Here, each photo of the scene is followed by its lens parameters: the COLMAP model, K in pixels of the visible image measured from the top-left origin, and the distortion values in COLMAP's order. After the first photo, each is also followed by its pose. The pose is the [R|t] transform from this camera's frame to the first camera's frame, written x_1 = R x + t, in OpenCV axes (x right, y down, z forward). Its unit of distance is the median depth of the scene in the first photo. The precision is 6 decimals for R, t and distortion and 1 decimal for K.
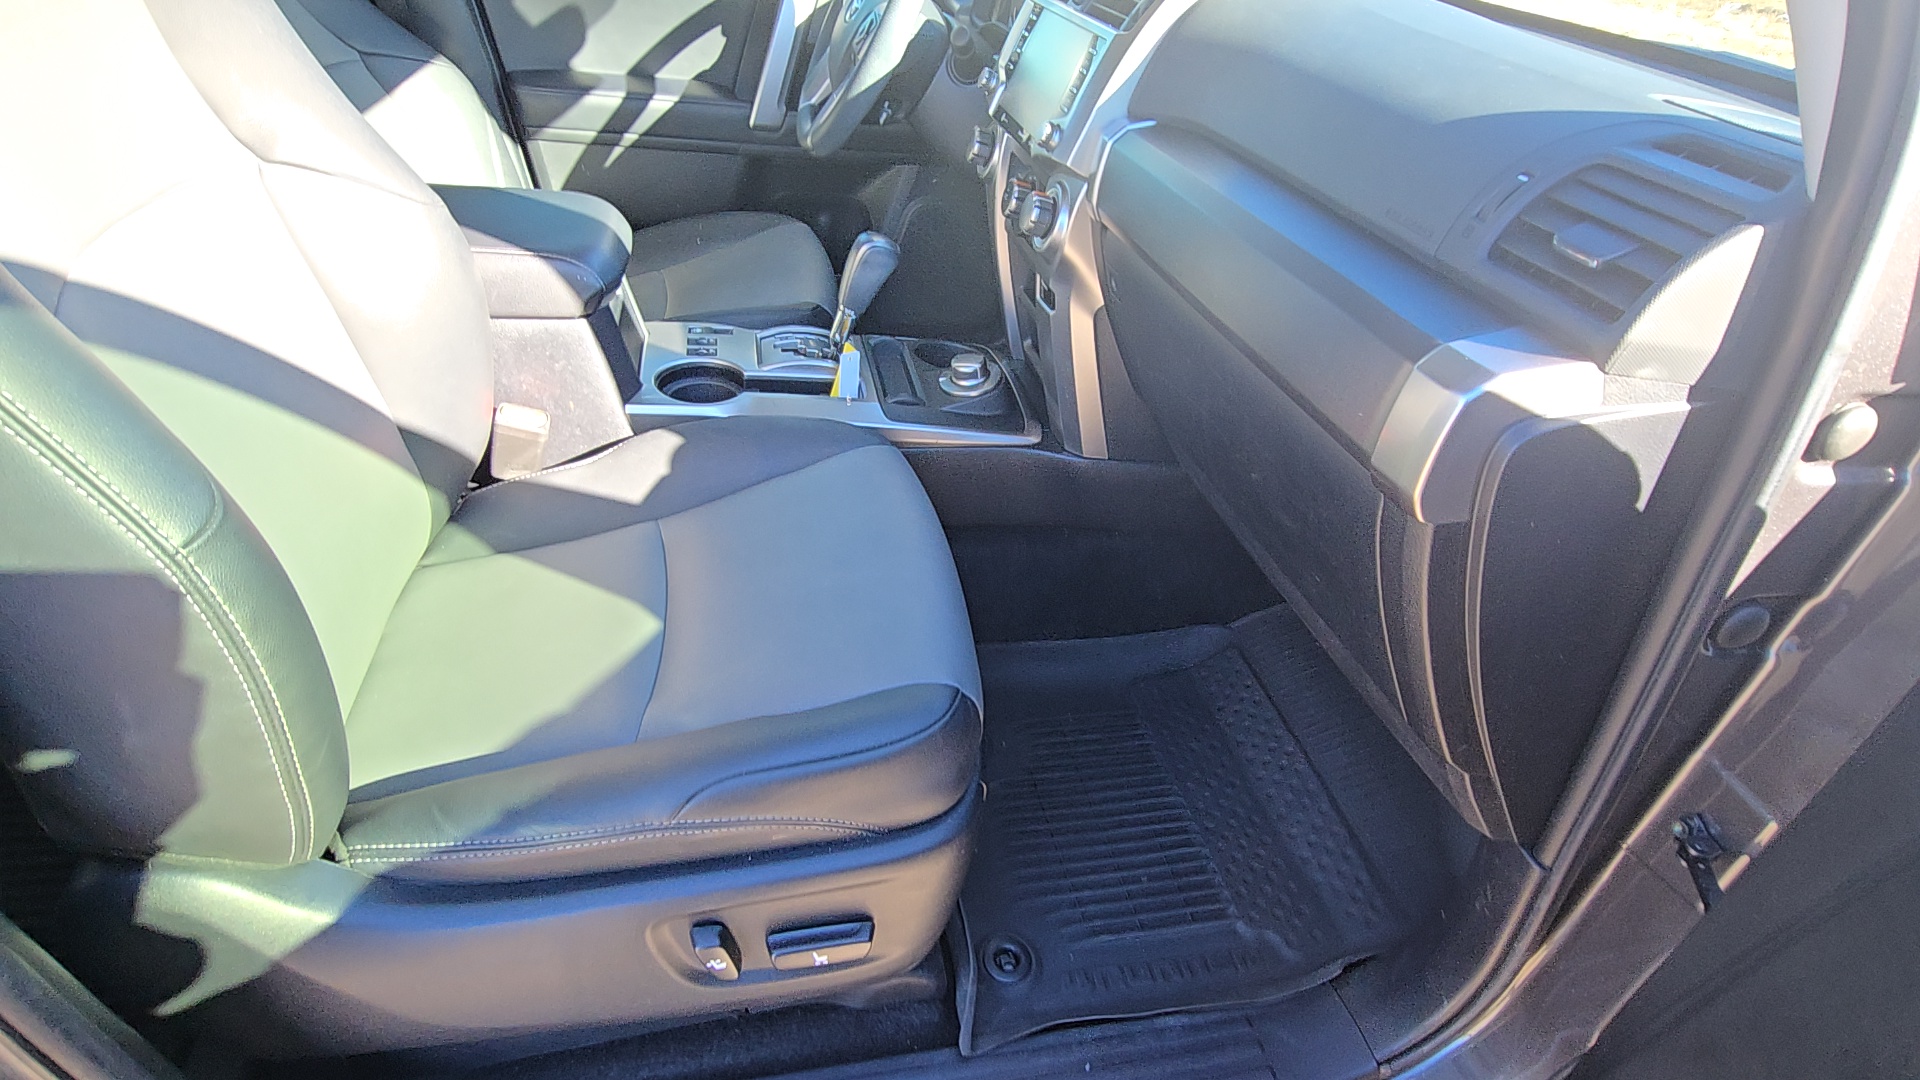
lens RADIAL K [[969.1, 0, 976.2], [0, 969.1, 549.4], [0, 0, 1]] dist [-0.000844, 0.000861]
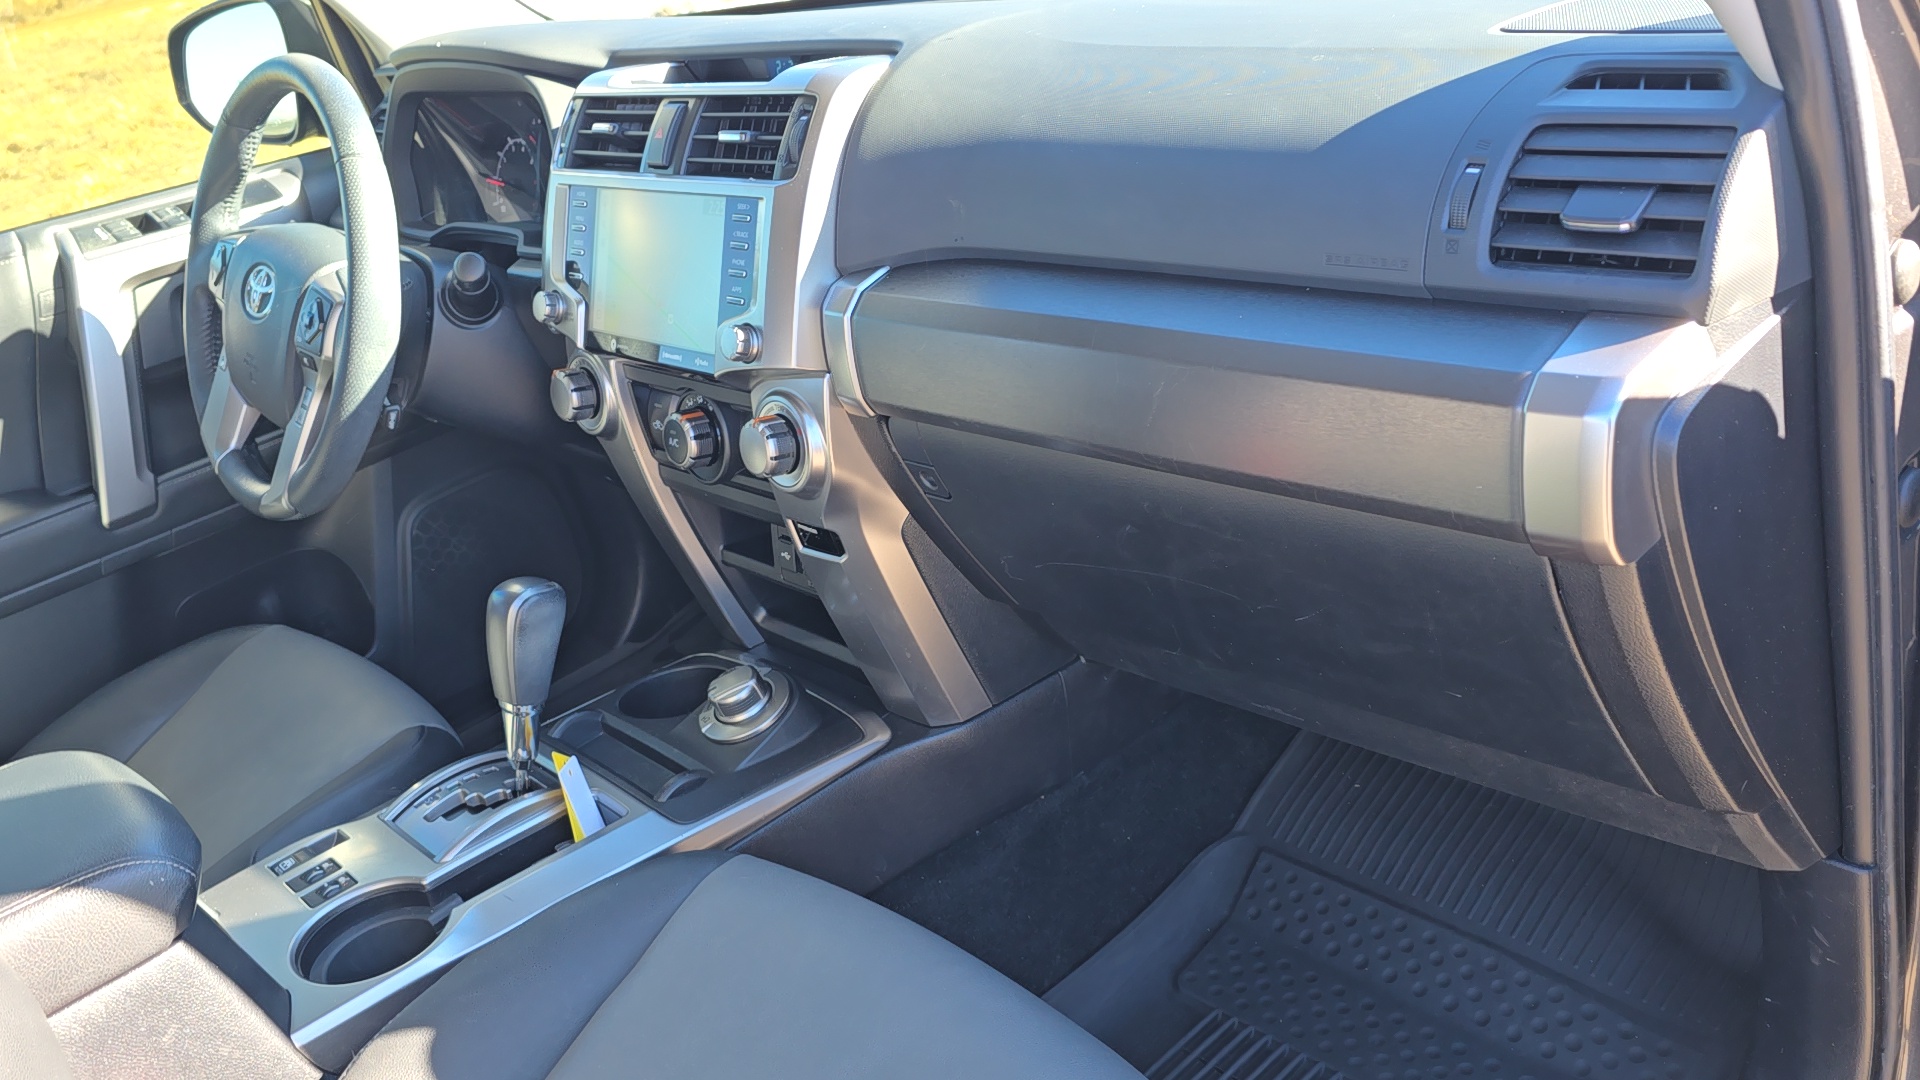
lens RADIAL K [[1590.4, 0, 966.3], [0, 1590.4, 559.0], [0, 0, 1]] dist [-0.020047, 0.006886]
pose [[0.817114, -0.461384, 0.345615, -0.210057], [0.516348, 0.852357, -0.082899, -0.096796], [-0.256339, 0.246195, 0.934708, -0.051262]]
